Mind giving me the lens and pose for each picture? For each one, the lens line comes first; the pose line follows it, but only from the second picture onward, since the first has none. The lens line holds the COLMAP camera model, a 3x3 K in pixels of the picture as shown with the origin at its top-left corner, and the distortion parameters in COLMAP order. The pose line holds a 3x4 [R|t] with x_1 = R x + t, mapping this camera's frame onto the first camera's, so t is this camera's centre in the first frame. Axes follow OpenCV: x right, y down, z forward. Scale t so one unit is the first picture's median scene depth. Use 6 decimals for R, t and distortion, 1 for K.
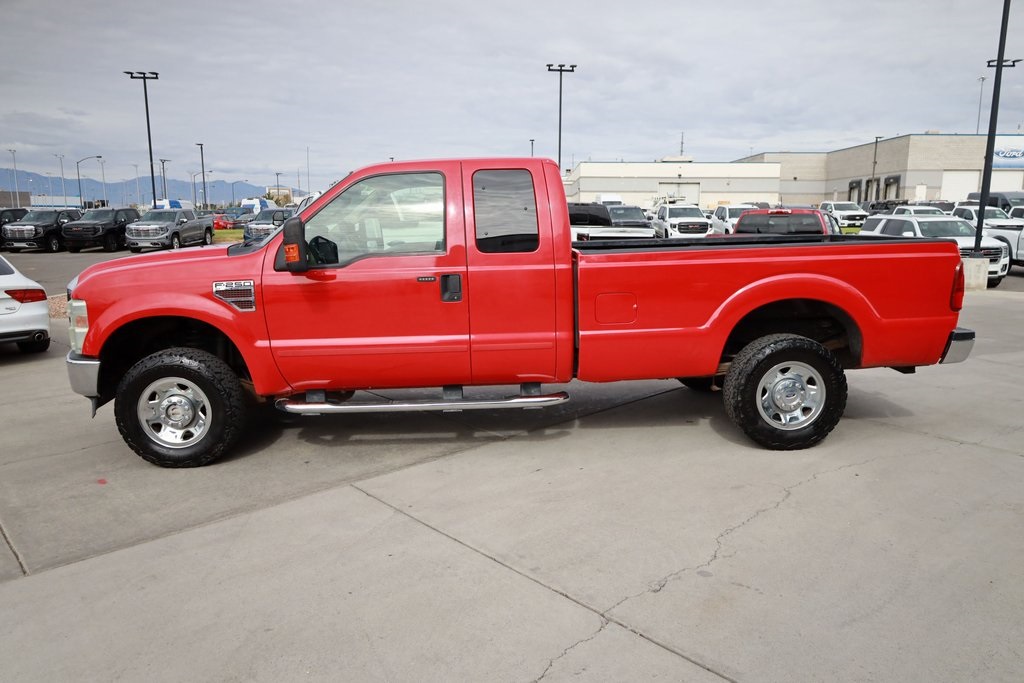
lens RADIAL K [[700.0, 0, 505.1], [0, 700.0, 349.0], [0, 0, 1]] dist [-0.003737, -0.001006]
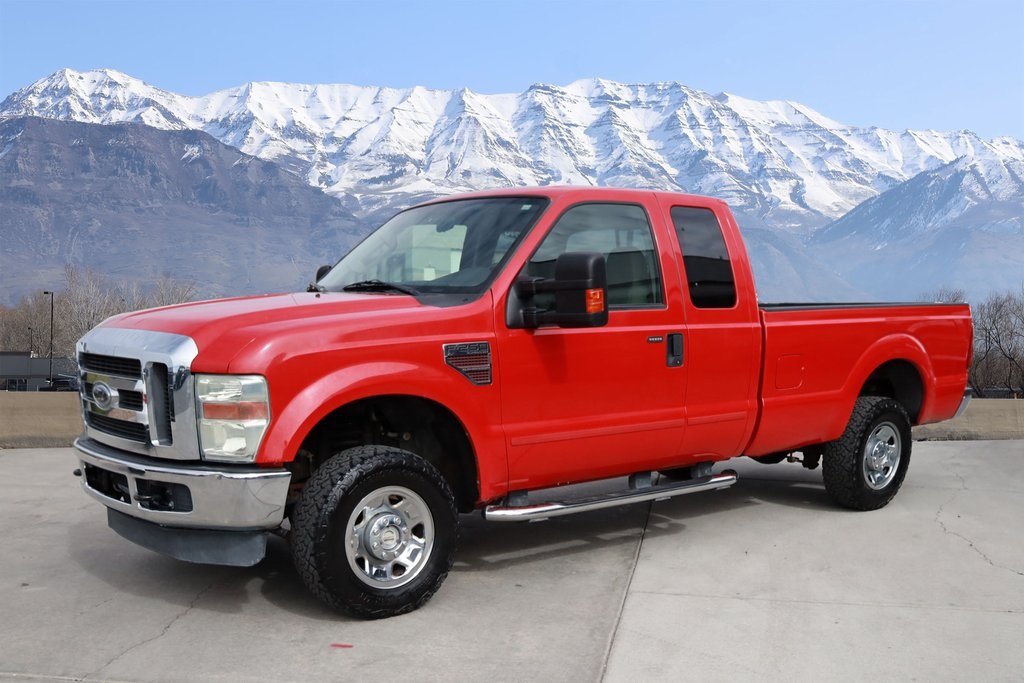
lens RADIAL K [[1175.0, 0, 511.4], [0, 1175.0, 337.1], [0, 0, 1]] dist [-0.075131, 0.000000]
pose [[0.791633, -0.010267, 0.610911, -1.022802], [0.093849, 0.990037, -0.104974, 0.028803], [-0.603746, 0.140434, 0.784709, -0.012888]]
